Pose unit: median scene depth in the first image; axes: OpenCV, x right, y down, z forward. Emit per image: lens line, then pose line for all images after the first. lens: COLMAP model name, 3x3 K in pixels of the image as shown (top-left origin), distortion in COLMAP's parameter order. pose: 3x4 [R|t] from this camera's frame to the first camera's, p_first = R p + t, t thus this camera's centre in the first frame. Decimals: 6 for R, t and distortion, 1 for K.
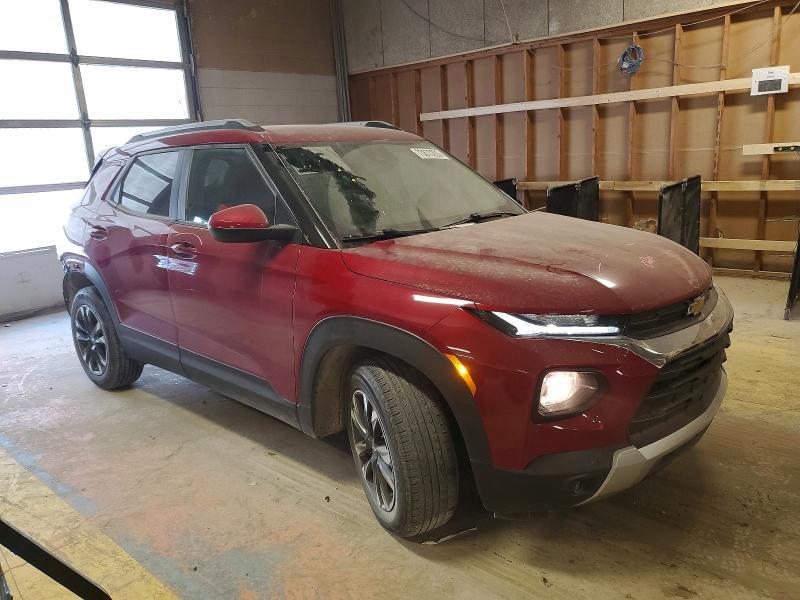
lens RADIAL K [[608.7, 0, 387.8], [0, 608.7, 301.5], [0, 0, 1]] dist [0.005685, 0.003416]
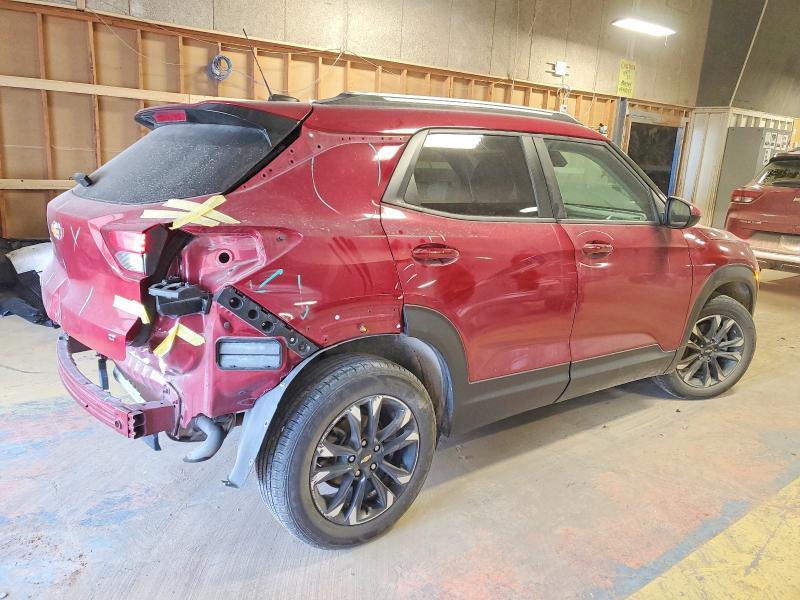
lens RADIAL K [[608.7, 0, 387.8], [0, 608.7, 301.5], [0, 0, 1]] dist [0.005685, 0.003416]
pose [[0.186826, -0.170016, 0.967569, -0.904061], [0.178143, 0.974445, 0.136827, -0.132459], [-0.966106, 0.146803, 0.212339, 0.782750]]
